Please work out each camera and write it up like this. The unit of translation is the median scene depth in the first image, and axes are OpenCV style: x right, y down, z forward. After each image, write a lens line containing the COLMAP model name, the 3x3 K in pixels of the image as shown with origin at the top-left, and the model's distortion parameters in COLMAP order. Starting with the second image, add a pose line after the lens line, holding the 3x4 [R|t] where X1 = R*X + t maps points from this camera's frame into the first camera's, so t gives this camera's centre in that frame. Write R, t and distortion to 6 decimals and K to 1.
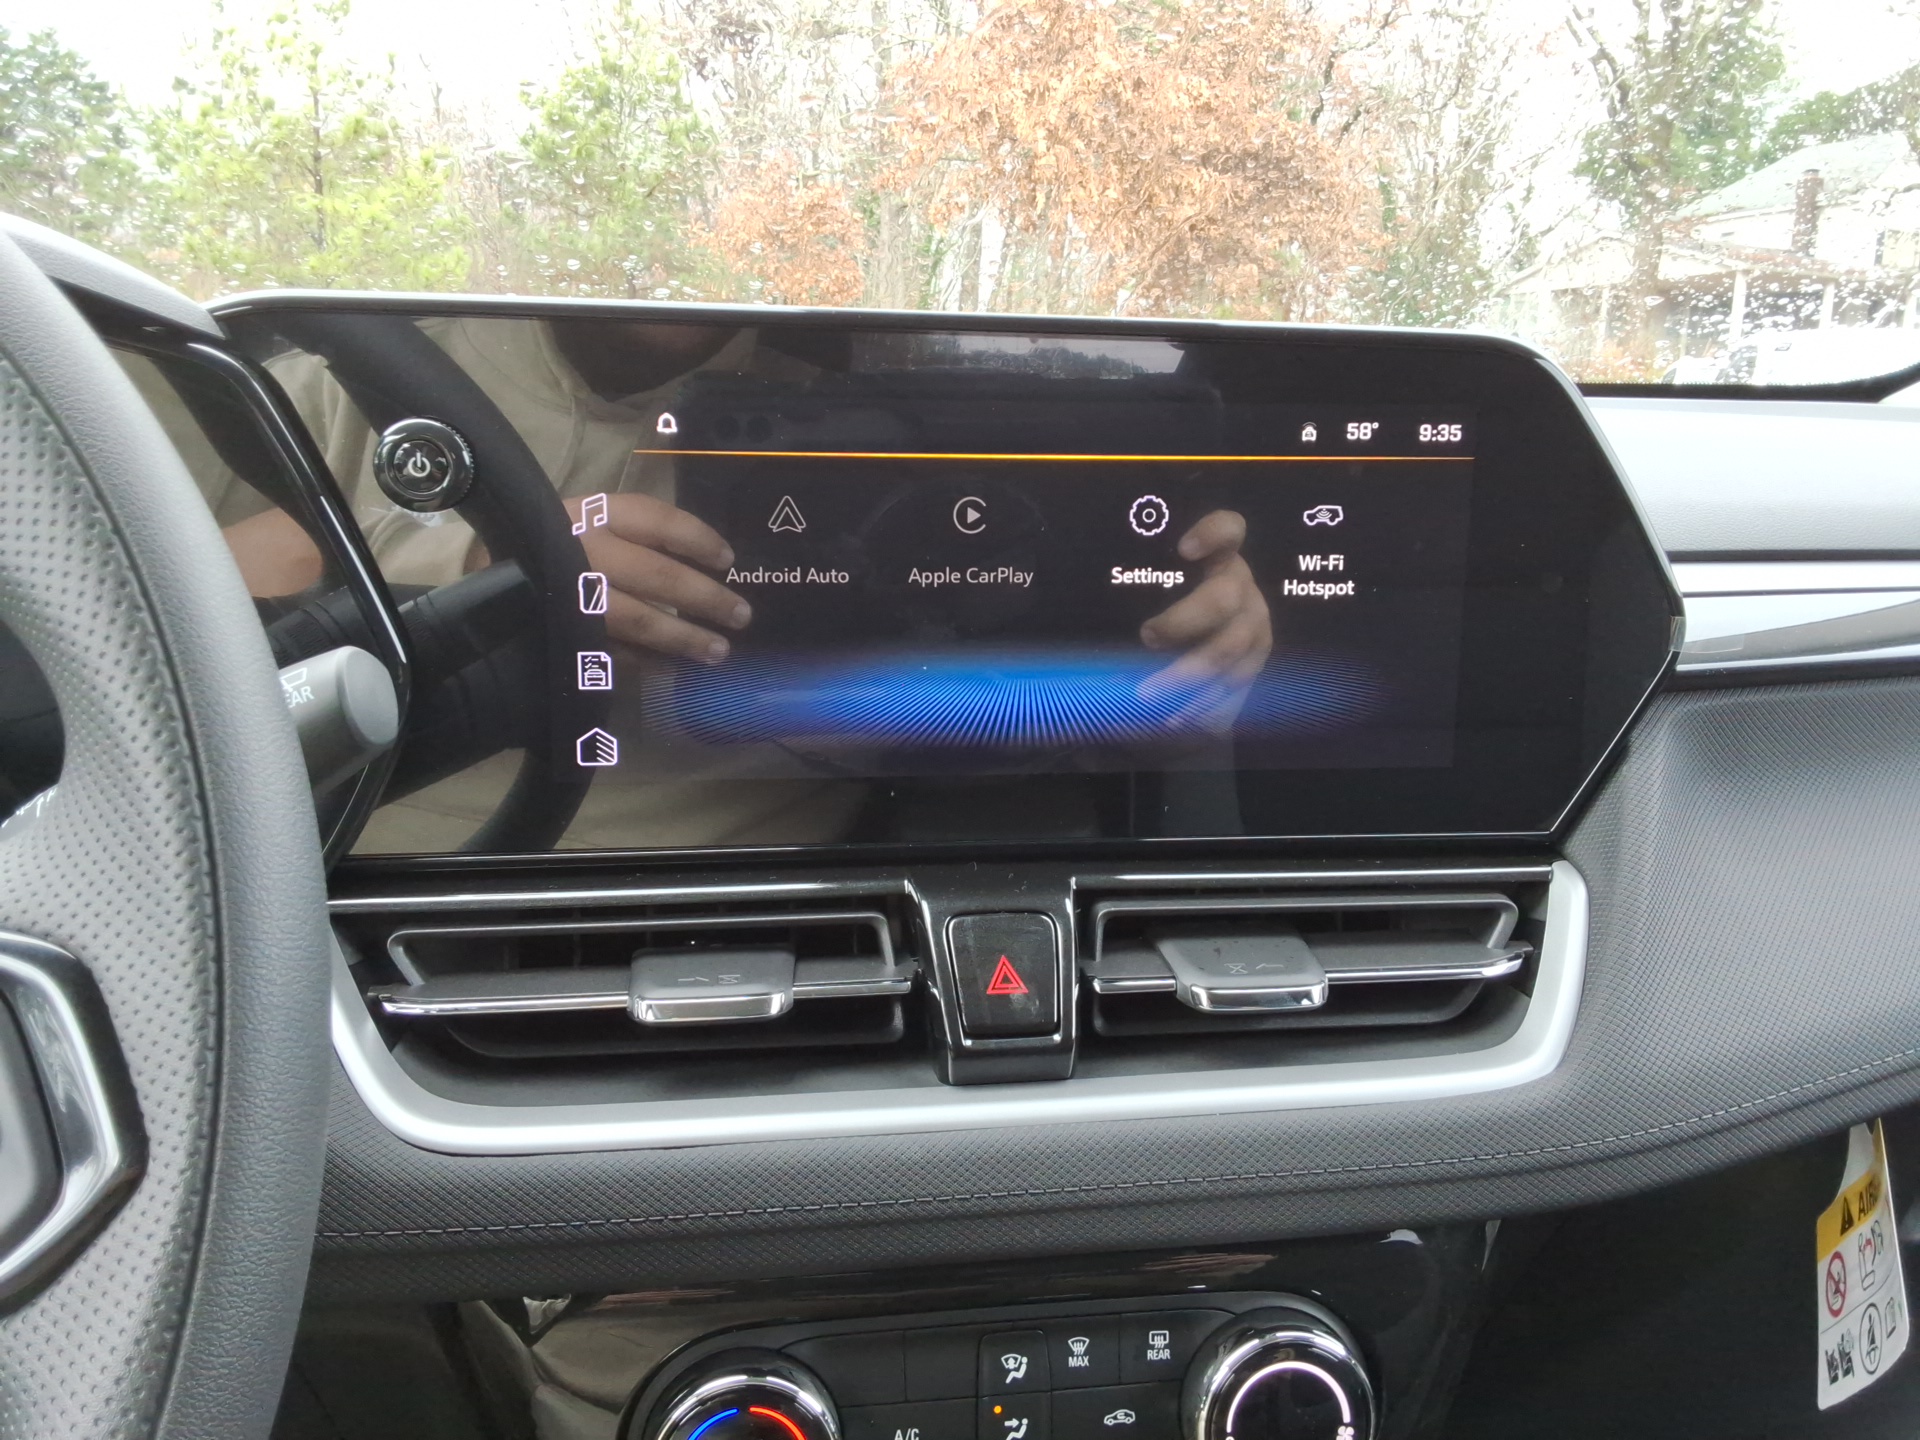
lens RADIAL K [[1557.1, 0, 970.5], [0, 1557.1, 703.0], [0, 0, 1]] dist [0.092820, -0.122259]
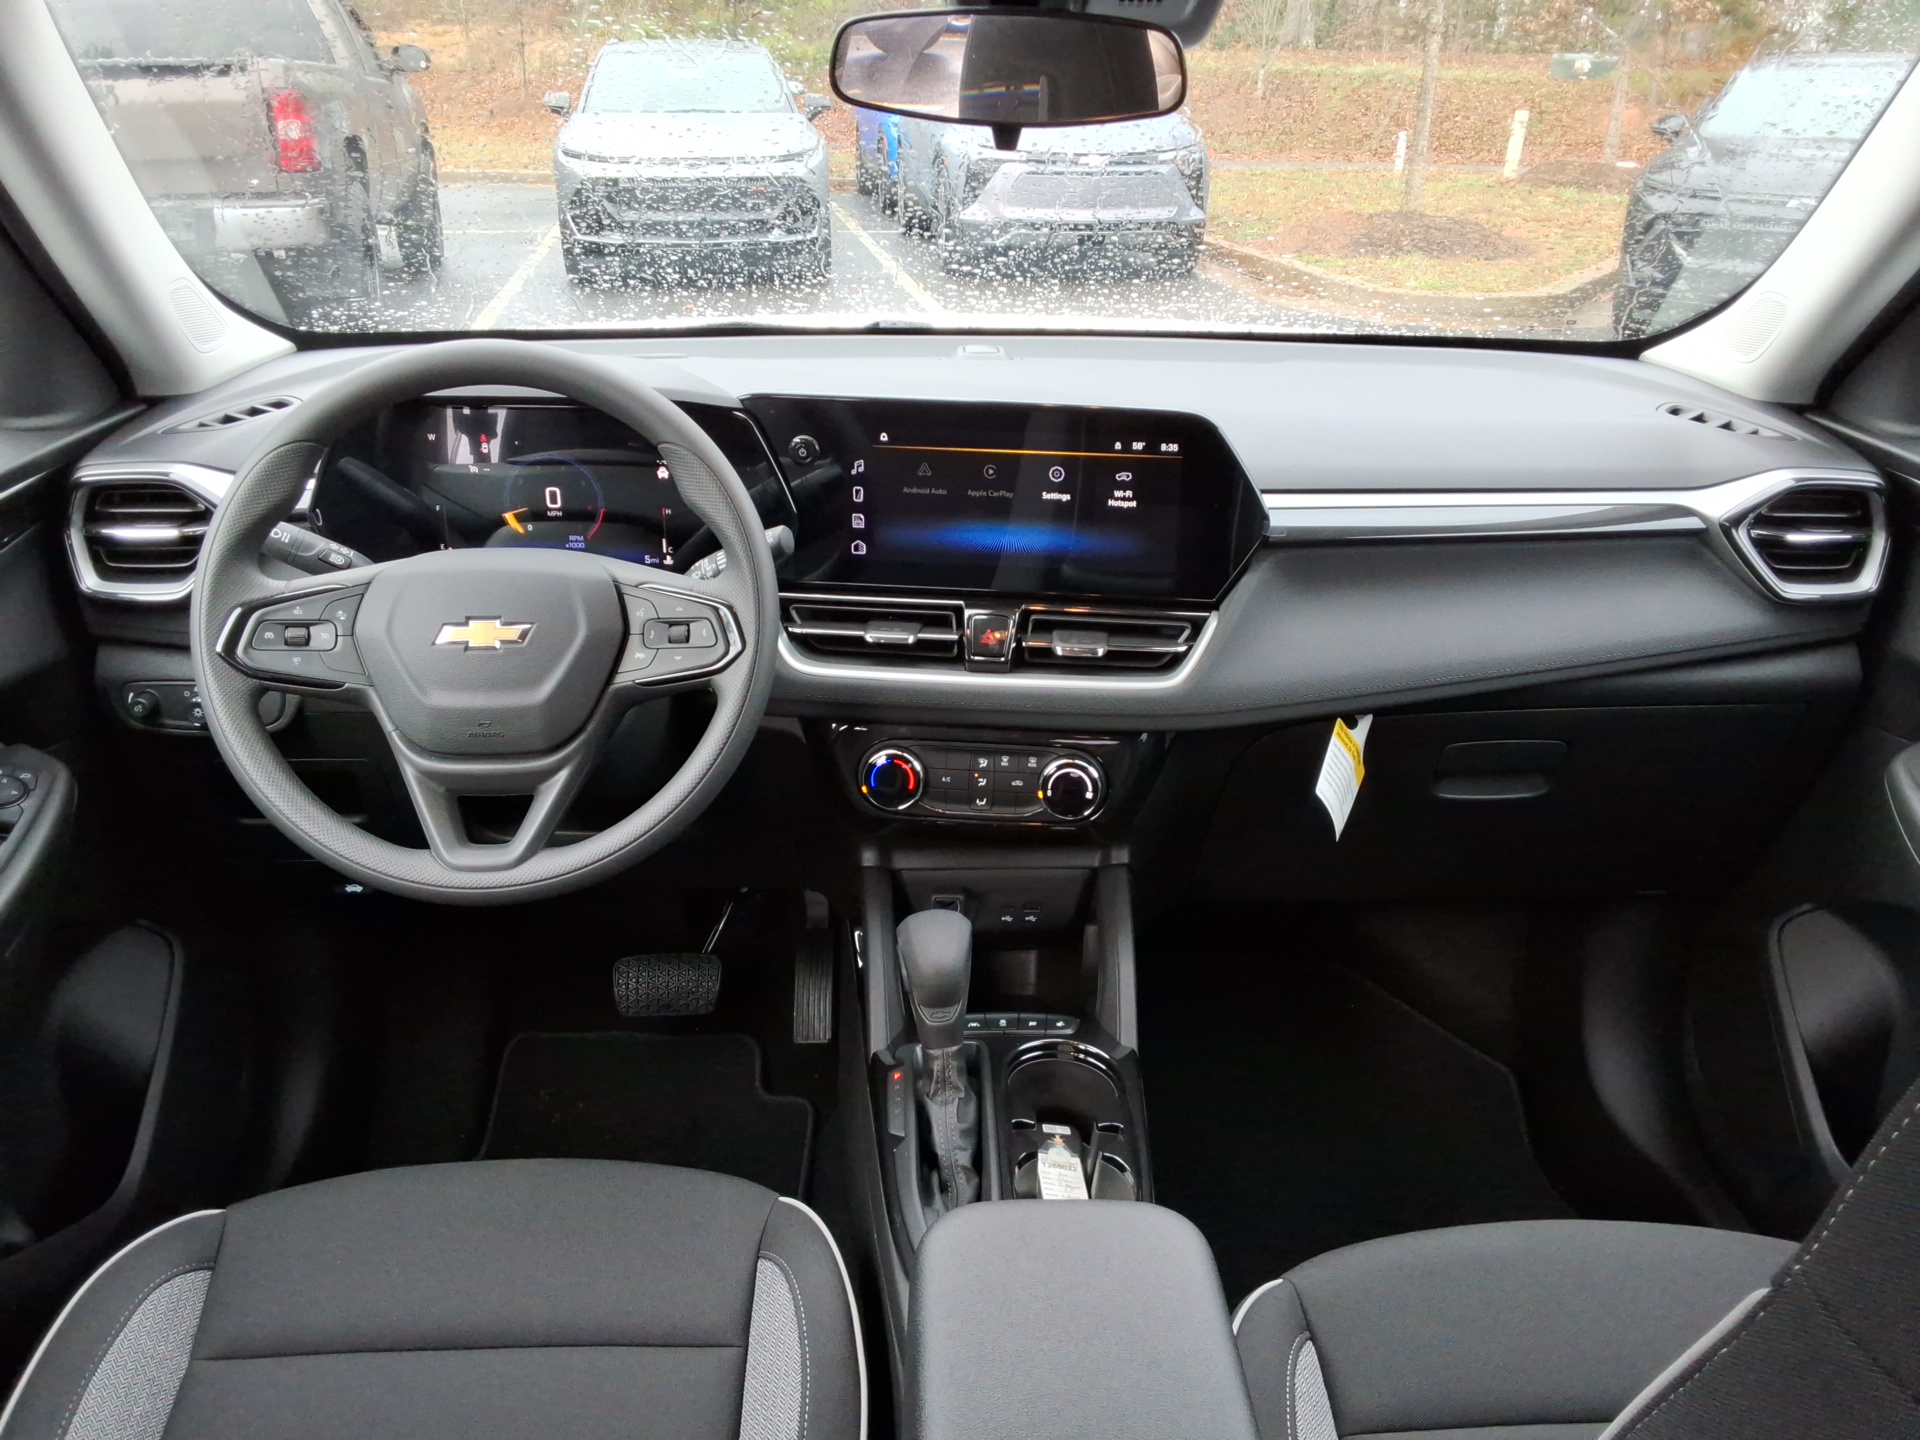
lens RADIAL K [[1557.1, 0, 973.4], [0, 1557.1, 713.3], [0, 0, 1]] dist [0.092820, -0.122259]
pose [[0.971421, 0.087196, -0.220767, 0.623608], [-0.044391, 0.980410, 0.191903, -0.232616], [0.233175, -0.176618, 0.956261, -1.743273]]
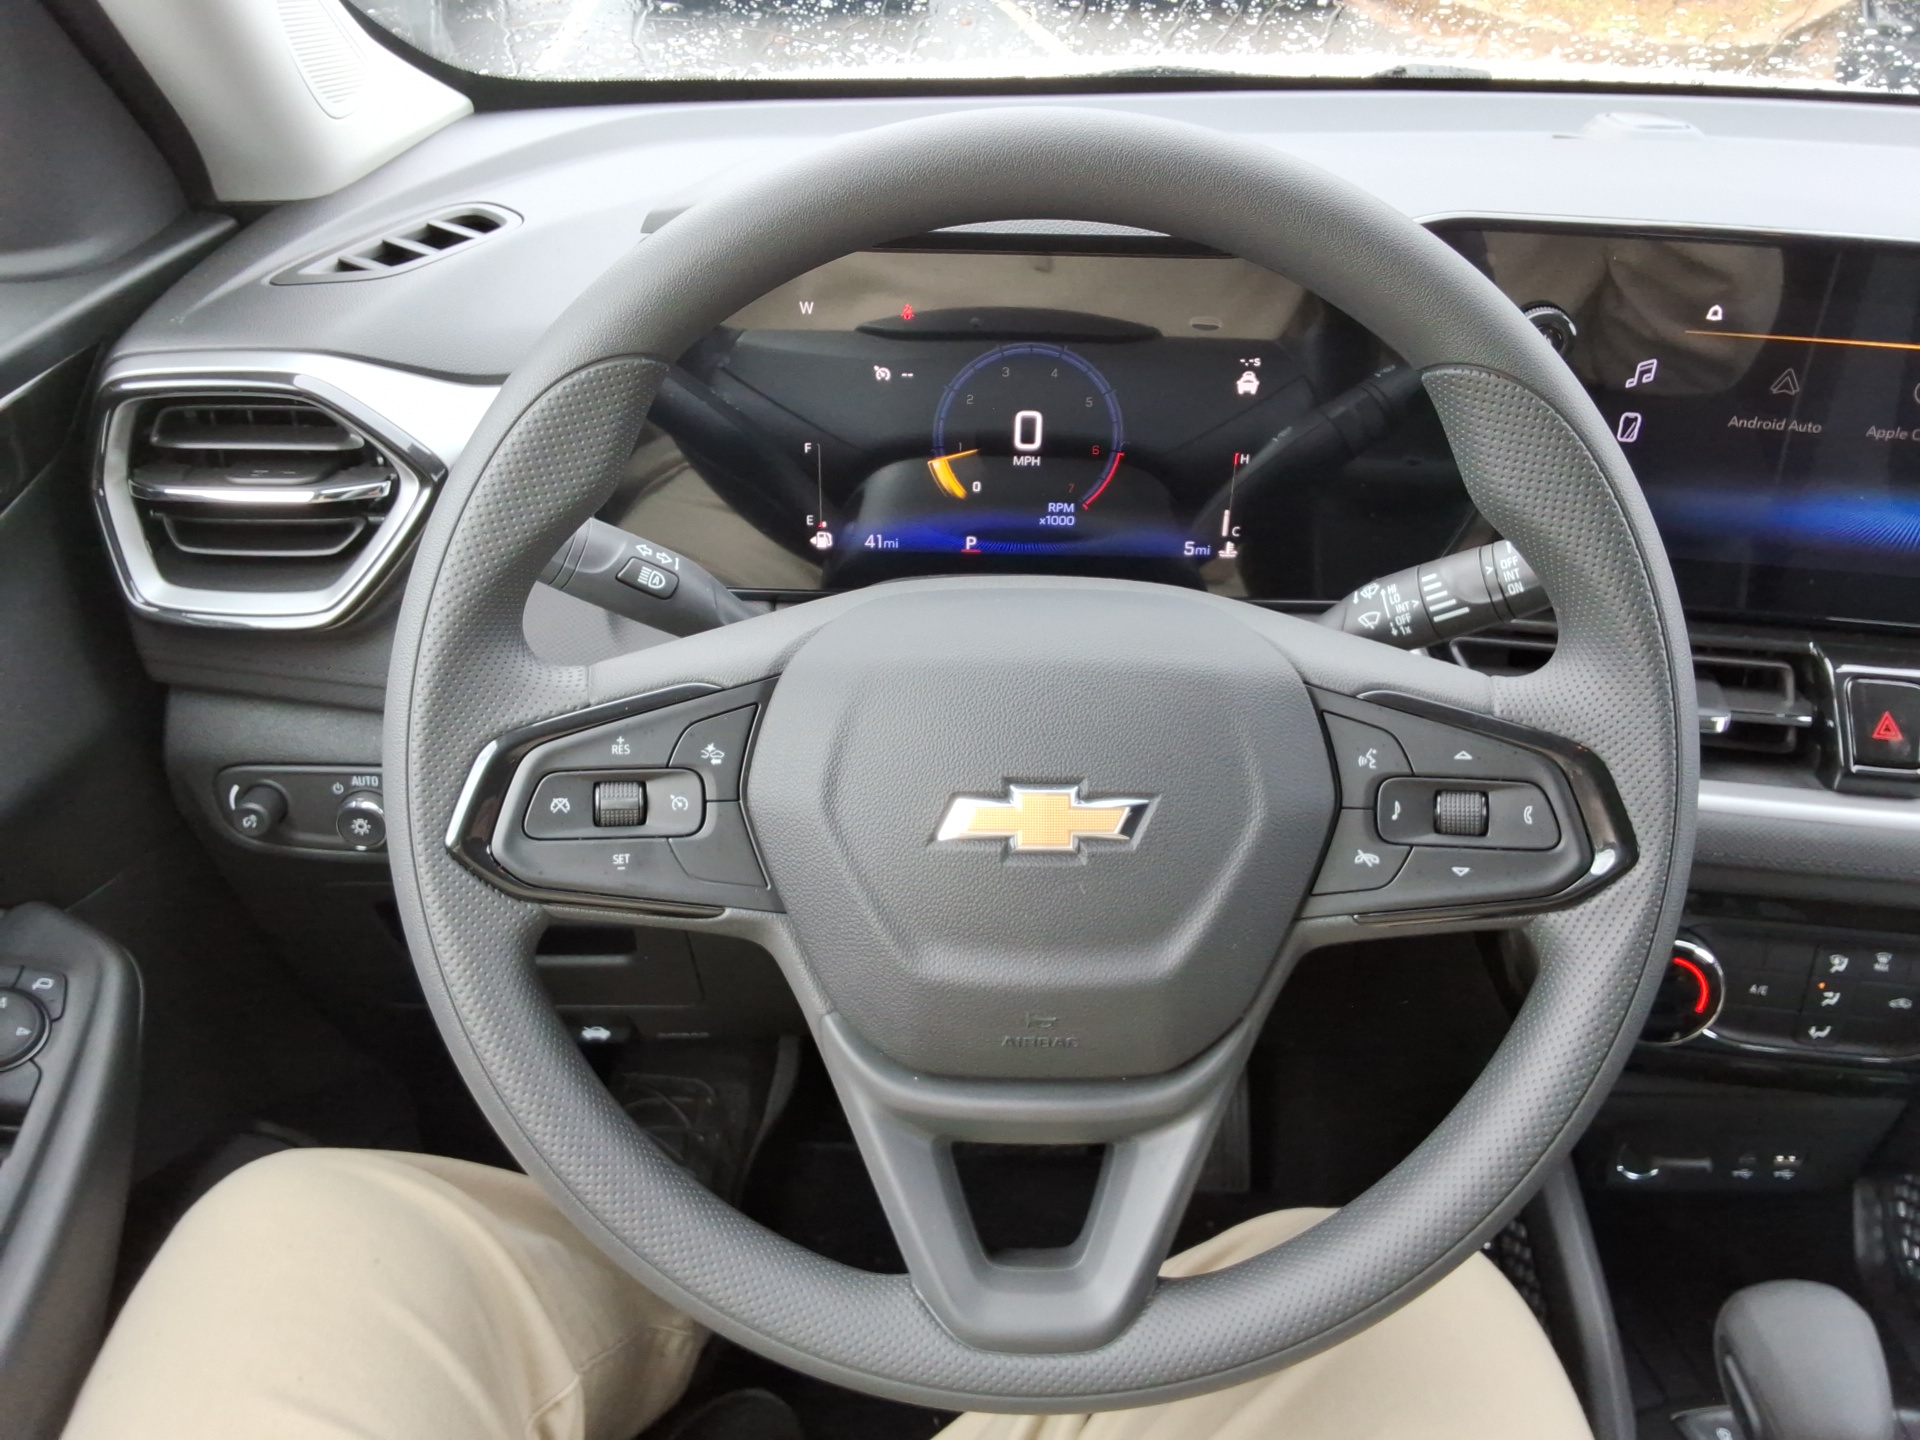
lens RADIAL K [[1557.1, 0, 957.3], [0, 1557.1, 715.3], [0, 0, 1]] dist [0.092820, -0.122259]
pose [[0.960676, 0.146067, -0.236148, -0.447813], [-0.061075, 0.940786, 0.333454, -0.265048], [0.270871, -0.305919, 0.912712, -0.561890]]
